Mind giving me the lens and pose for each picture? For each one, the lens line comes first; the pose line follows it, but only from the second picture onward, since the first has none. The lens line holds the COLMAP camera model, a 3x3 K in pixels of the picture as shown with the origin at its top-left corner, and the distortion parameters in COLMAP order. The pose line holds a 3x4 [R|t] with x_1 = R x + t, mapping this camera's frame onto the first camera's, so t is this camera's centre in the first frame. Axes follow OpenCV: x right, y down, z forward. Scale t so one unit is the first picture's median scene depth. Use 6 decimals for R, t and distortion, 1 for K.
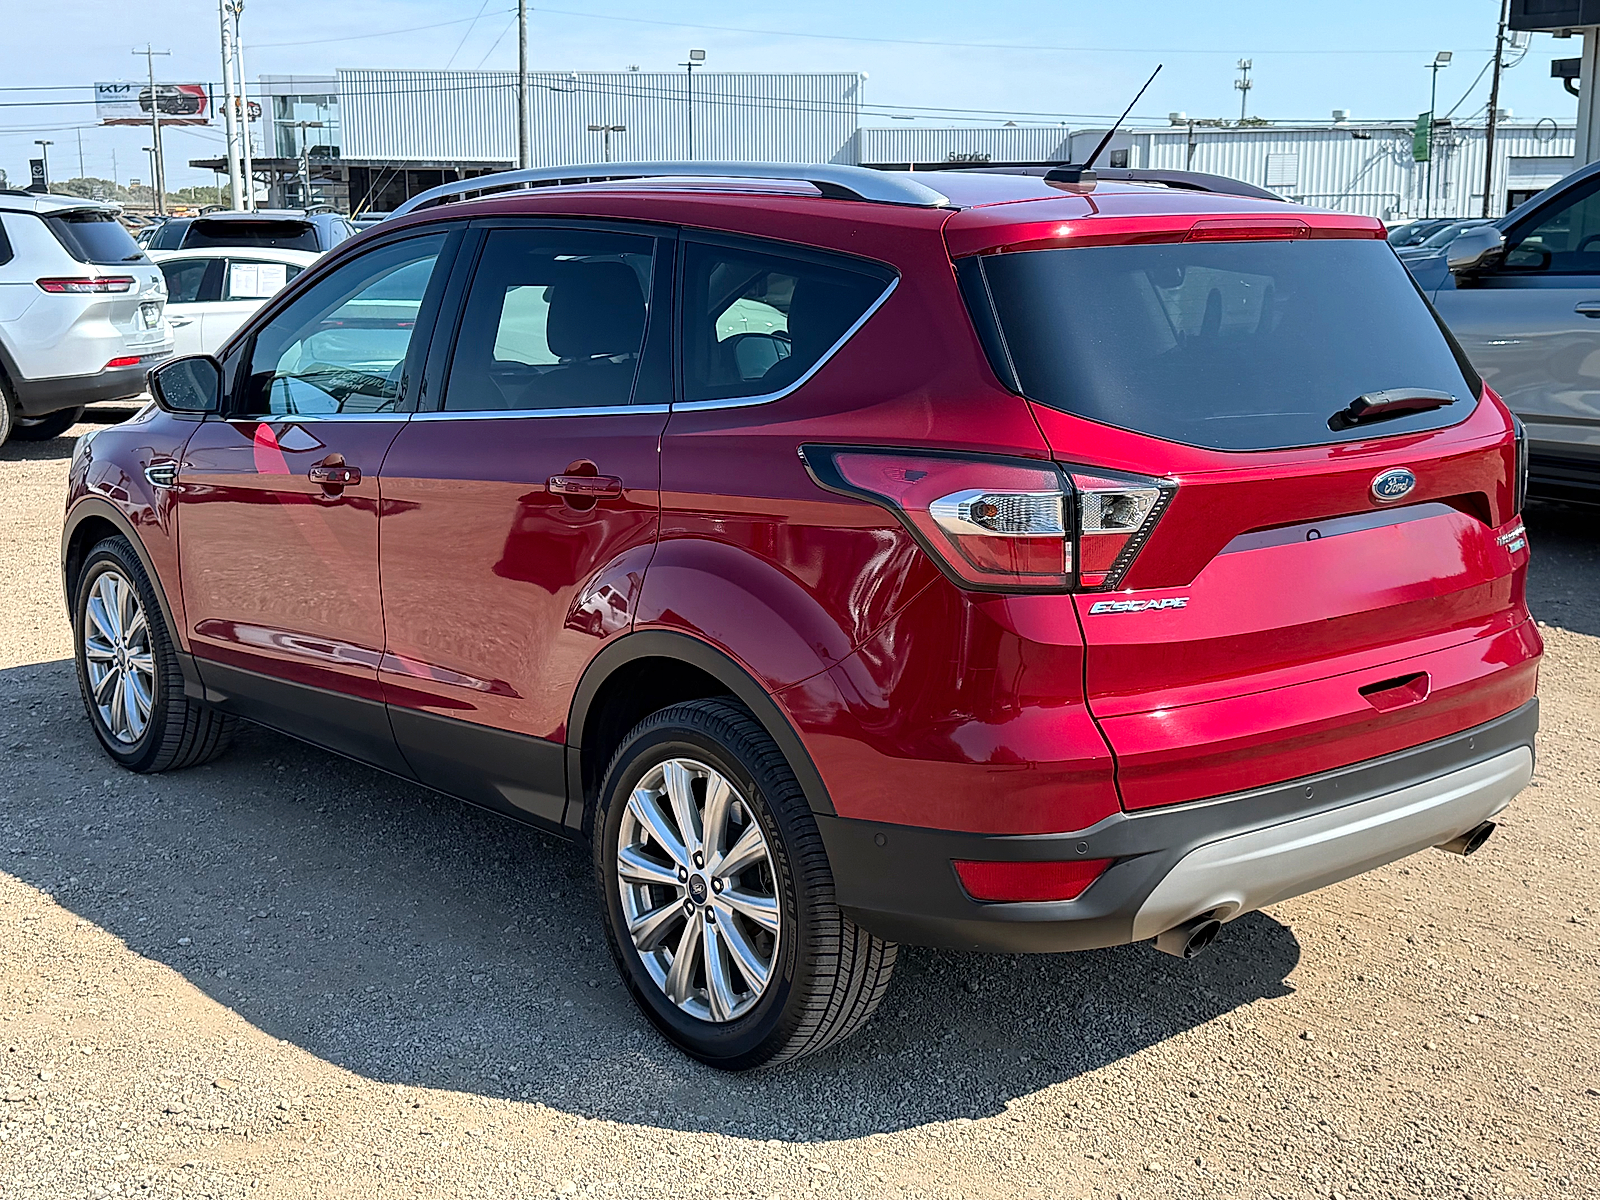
lens RADIAL K [[1978.9, 0, 800.0], [0, 1978.9, 600.0], [0, 0, 1]] dist [0.062441, -0.043222]
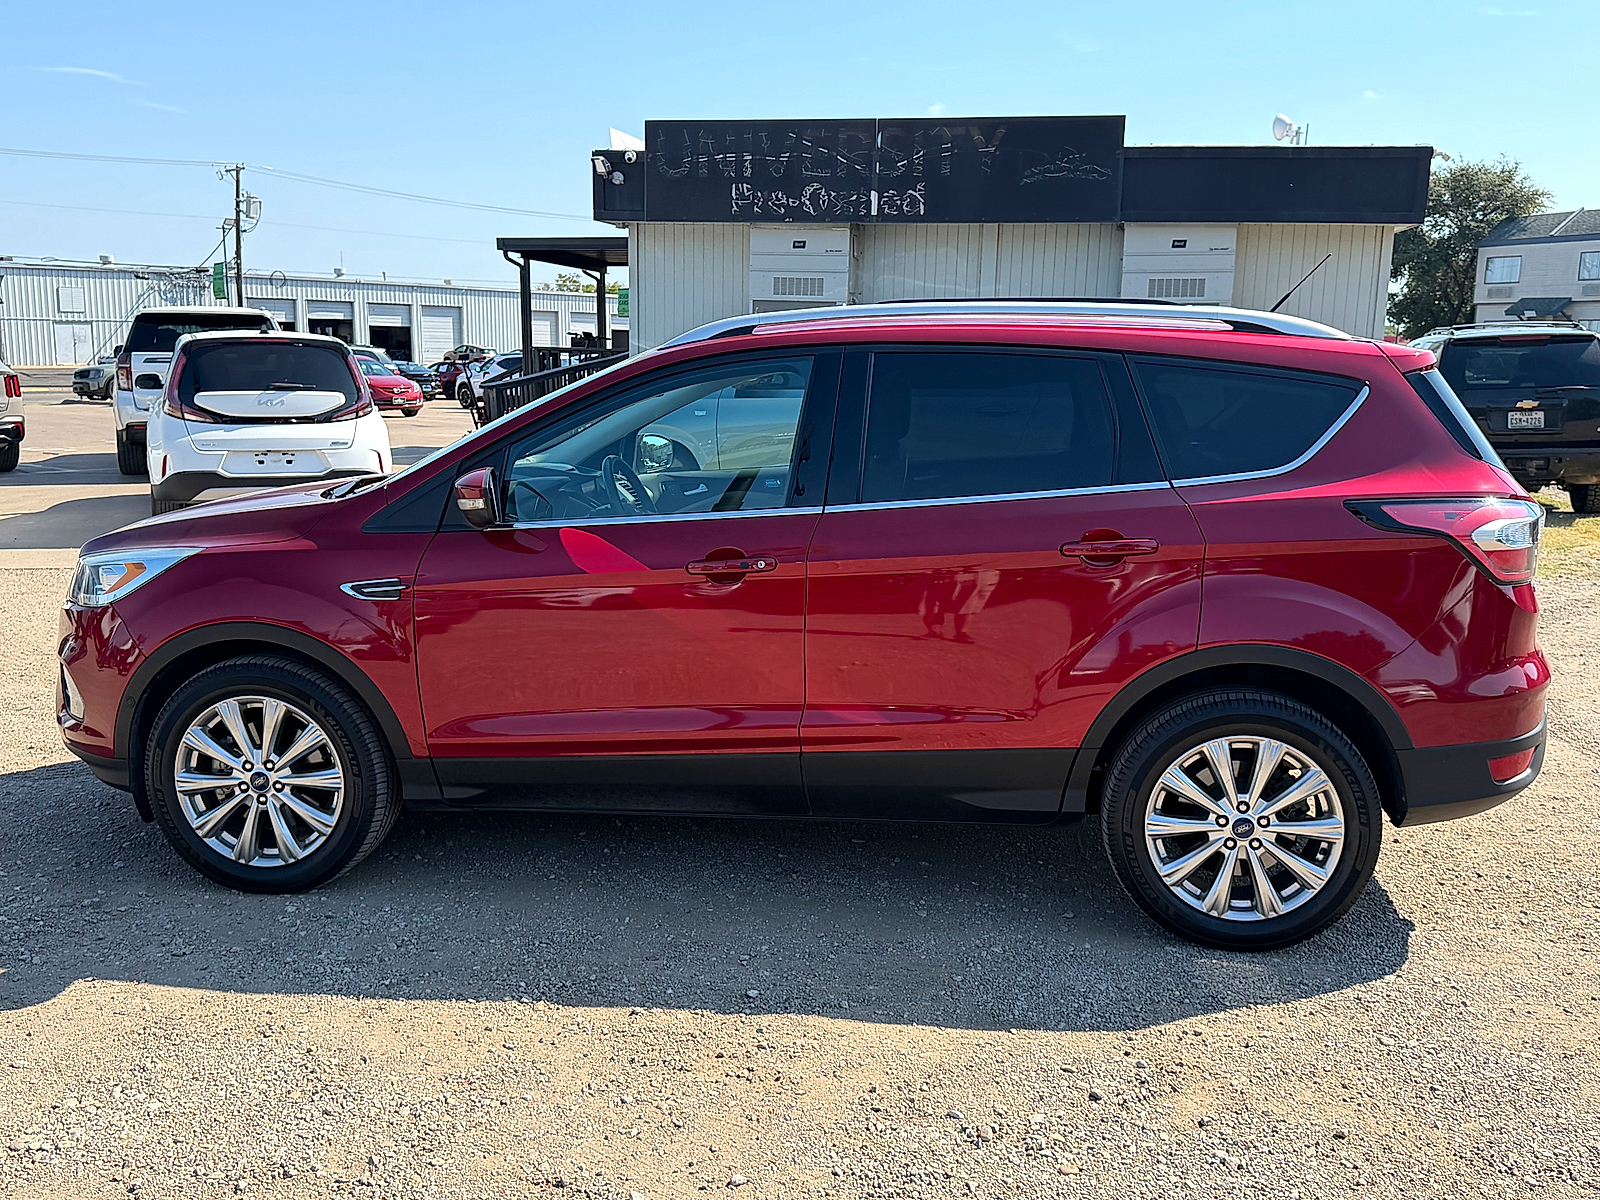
lens RADIAL K [[1442.3, 0, 800.0], [0, 1442.3, 600.0], [0, 0, 1]] dist [0.065535, -0.008182]
pose [[0.740763, -0.103150, 0.663800, -0.904594], [0.113003, 0.993194, 0.028231, -0.073424], [-0.662194, 0.054099, 0.747377, 0.422528]]
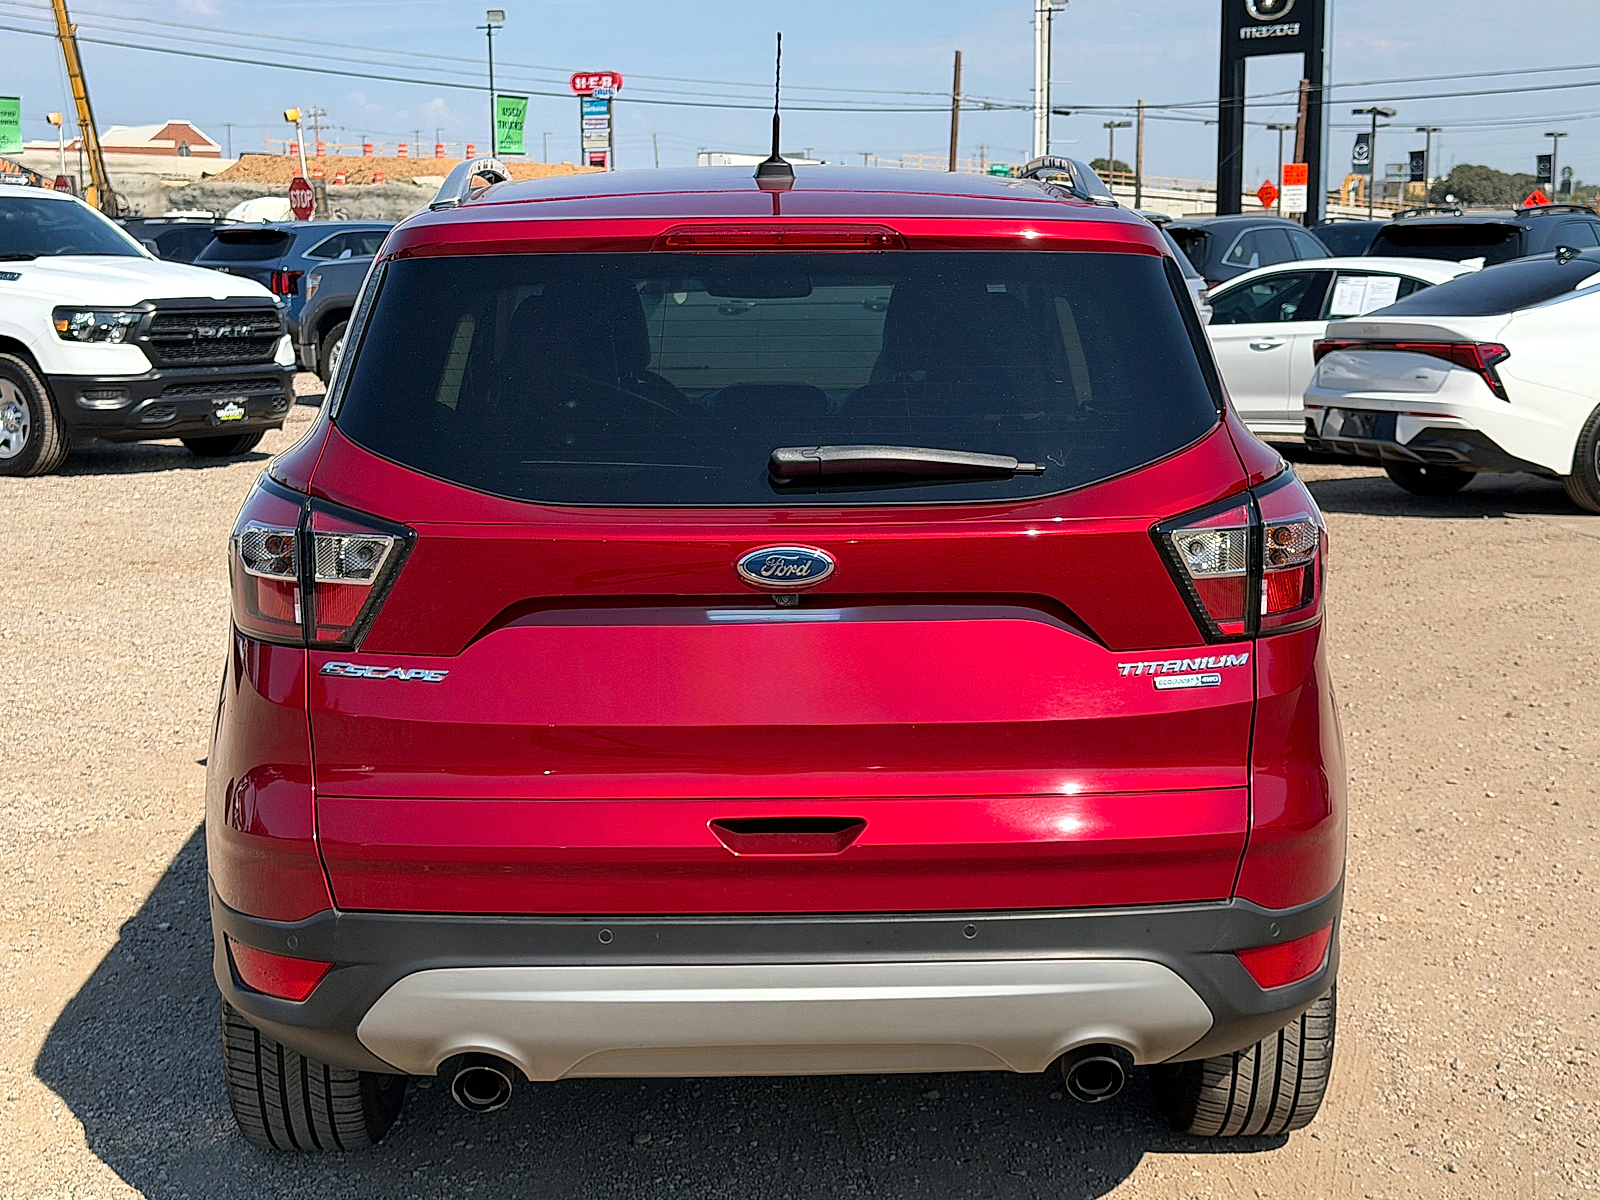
lens RADIAL K [[2342.8, 0, 800.0], [0, 2342.8, 600.0], [0, 0, 1]] dist [0.207353, -0.046299]
pose [[0.777874, 0.092543, -0.621569, 0.753197], [-0.112936, 0.993580, 0.006596, -0.044297], [0.618189, 0.065067, 0.783332, 0.254812]]
